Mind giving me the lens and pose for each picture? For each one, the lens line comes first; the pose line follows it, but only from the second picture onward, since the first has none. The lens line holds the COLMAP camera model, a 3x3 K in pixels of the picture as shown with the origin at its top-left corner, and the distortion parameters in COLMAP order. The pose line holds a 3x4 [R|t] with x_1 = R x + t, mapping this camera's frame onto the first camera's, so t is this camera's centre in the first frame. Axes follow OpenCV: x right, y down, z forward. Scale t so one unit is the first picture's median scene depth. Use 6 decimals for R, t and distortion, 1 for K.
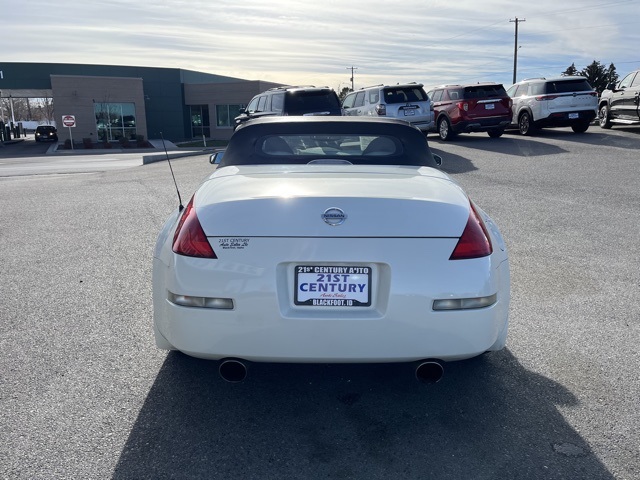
lens RADIAL K [[482.7, 0, 318.5], [0, 482.7, 234.3], [0, 0, 1]] dist [0.071177, -0.096670]
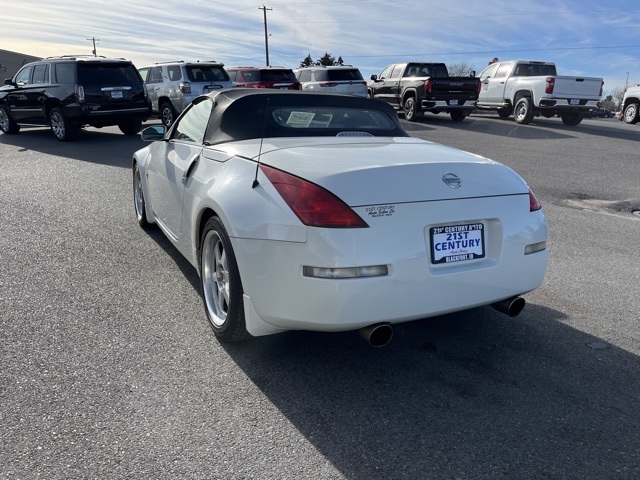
lens RADIAL K [[482.7, 0, 312.0], [0, 482.7, 240.2], [0, 0, 1]] dist [0.071177, -0.096670]
pose [[0.888239, -0.096973, 0.449030, -0.757964], [0.076264, 0.995030, 0.064027, 0.003483], [-0.453007, -0.022626, 0.891220, 0.158456]]
